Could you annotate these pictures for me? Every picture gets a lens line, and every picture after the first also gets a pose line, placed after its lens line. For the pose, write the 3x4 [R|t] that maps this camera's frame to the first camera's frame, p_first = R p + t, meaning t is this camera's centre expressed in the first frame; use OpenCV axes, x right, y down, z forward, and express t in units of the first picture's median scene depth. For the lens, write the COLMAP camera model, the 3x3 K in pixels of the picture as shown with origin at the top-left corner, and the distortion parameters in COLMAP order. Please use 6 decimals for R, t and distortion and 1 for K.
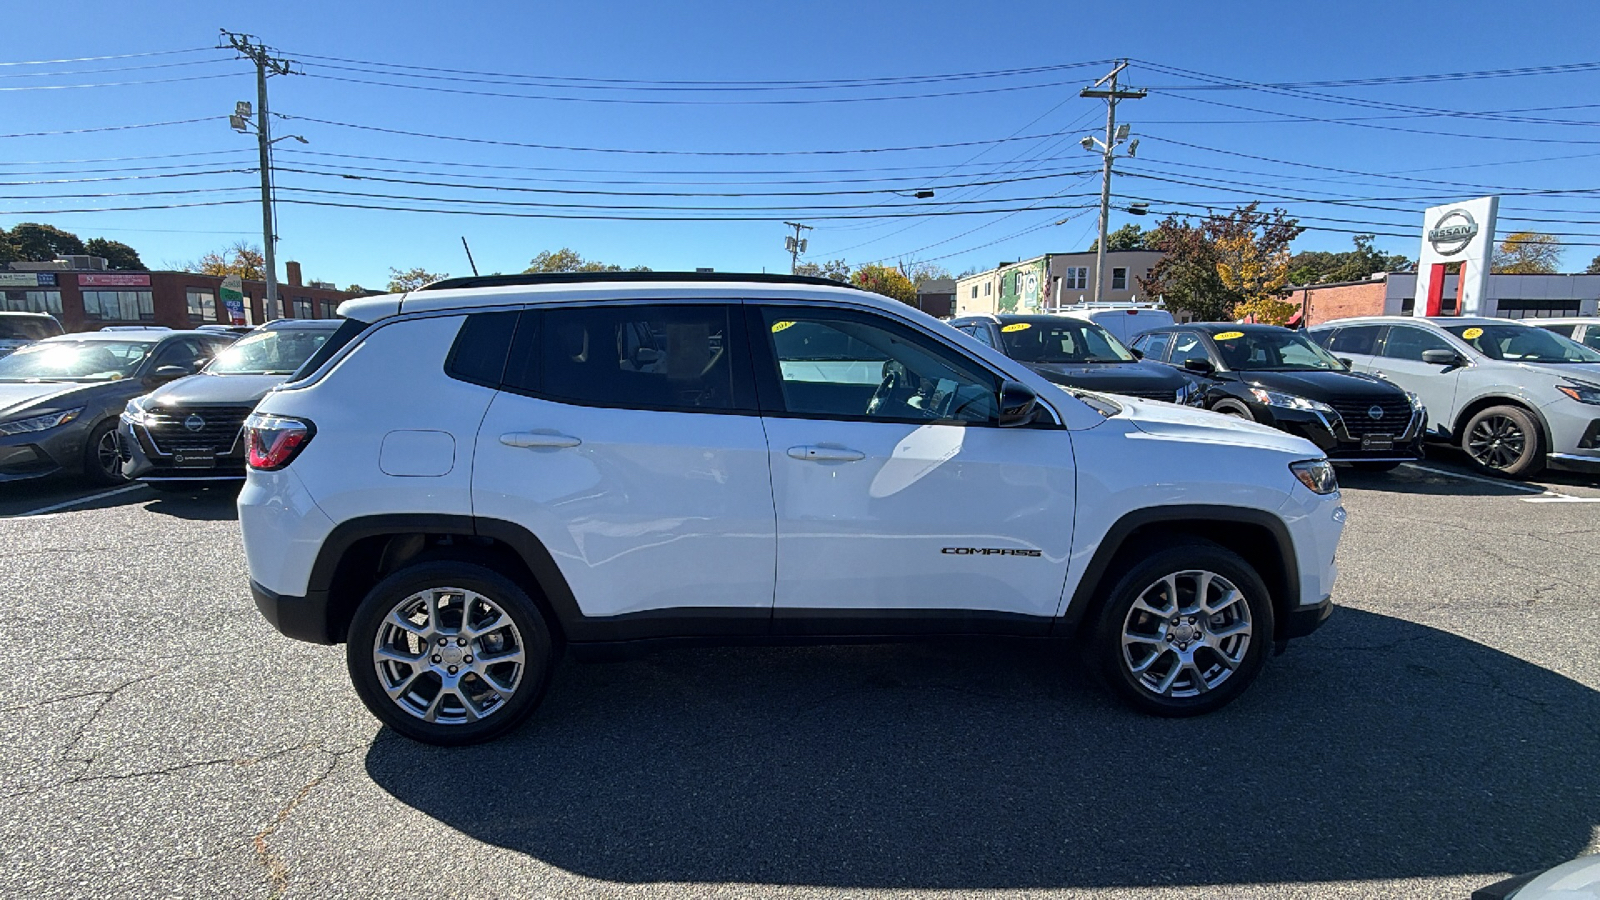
lens RADIAL K [[729.5, 0, 799.5], [0, 729.5, 448.1], [0, 0, 1]] dist [-0.001441, 0.000319]
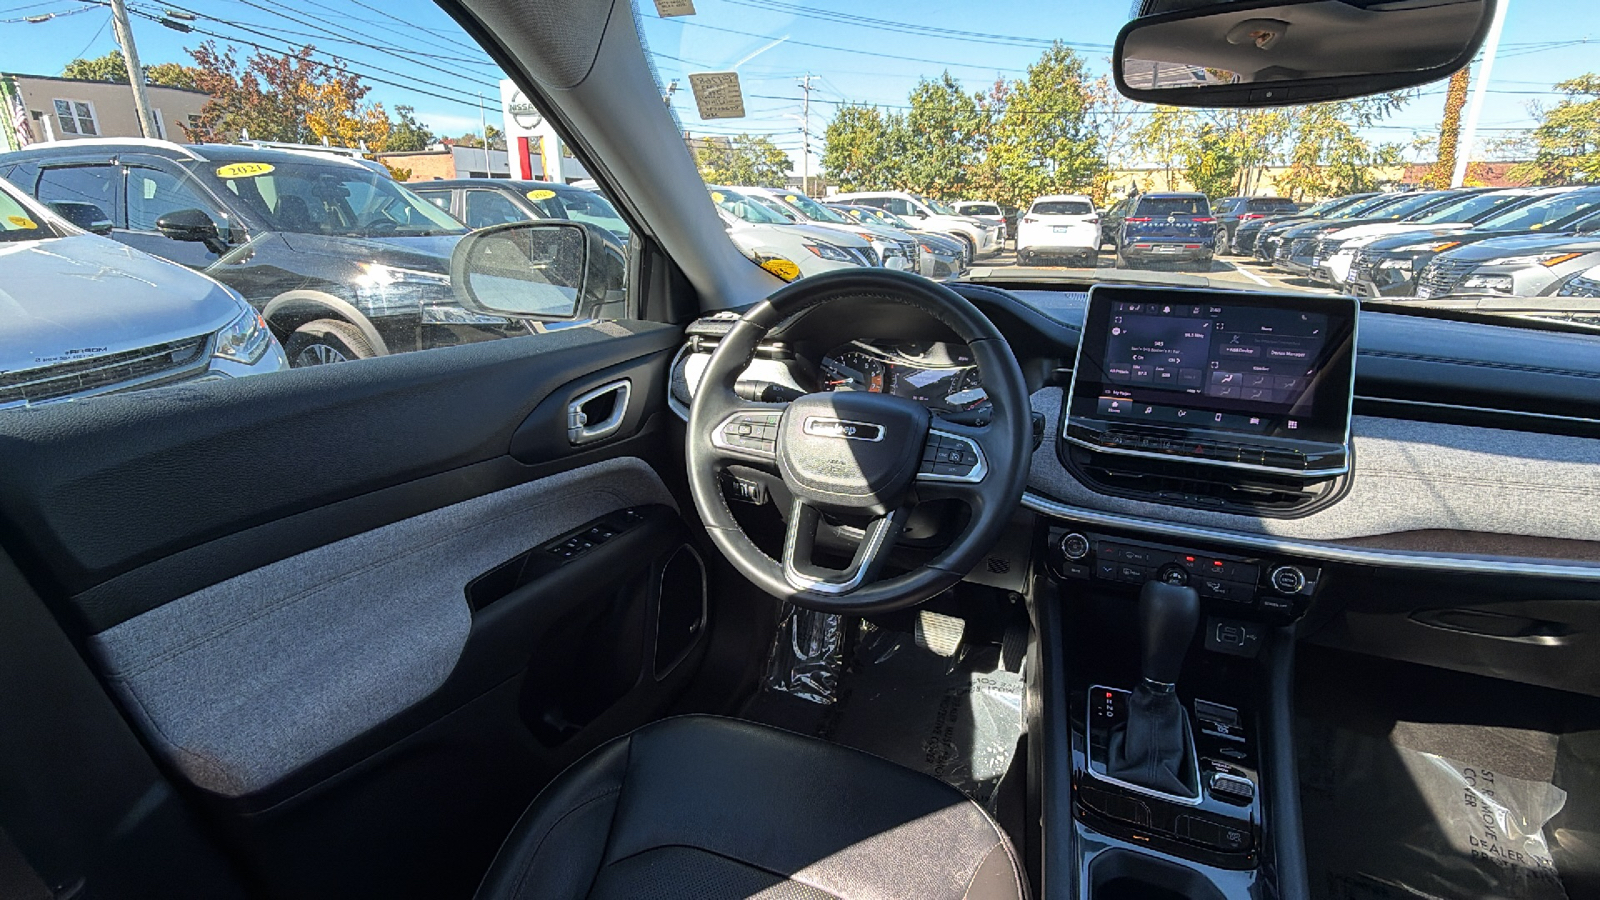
lens RADIAL K [[729.5, 0, 802.2], [0, 729.5, 450.7], [0, 0, 1]] dist [-0.001441, 0.000319]
pose [[0.432527, -0.278851, 0.857416, -0.008394], [0.130778, 0.960318, 0.246346, -0.012836], [-0.892086, 0.005580, 0.451832, 0.109815]]
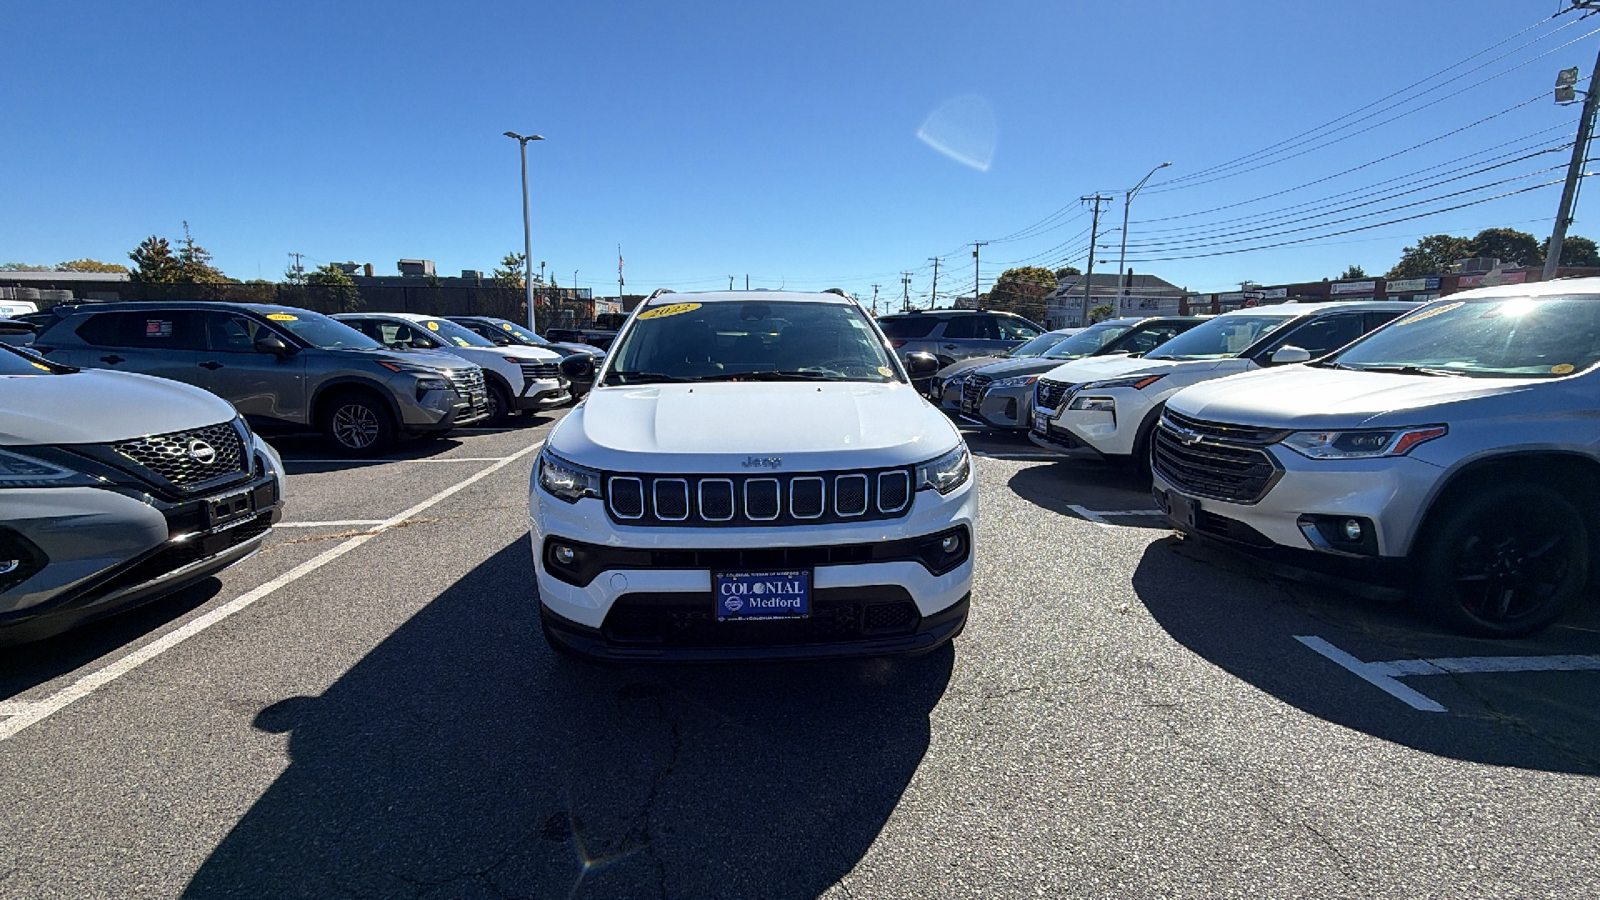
lens RADIAL K [[729.5, 0, 803.8], [0, 729.5, 442.2], [0, 0, 1]] dist [-0.001441, 0.000319]
pose [[0.020729, 0.150425, -0.988404, 0.148095], [-0.158349, 0.976632, 0.145313, -0.015897], [0.987166, 0.153501, 0.044064, 0.113891]]
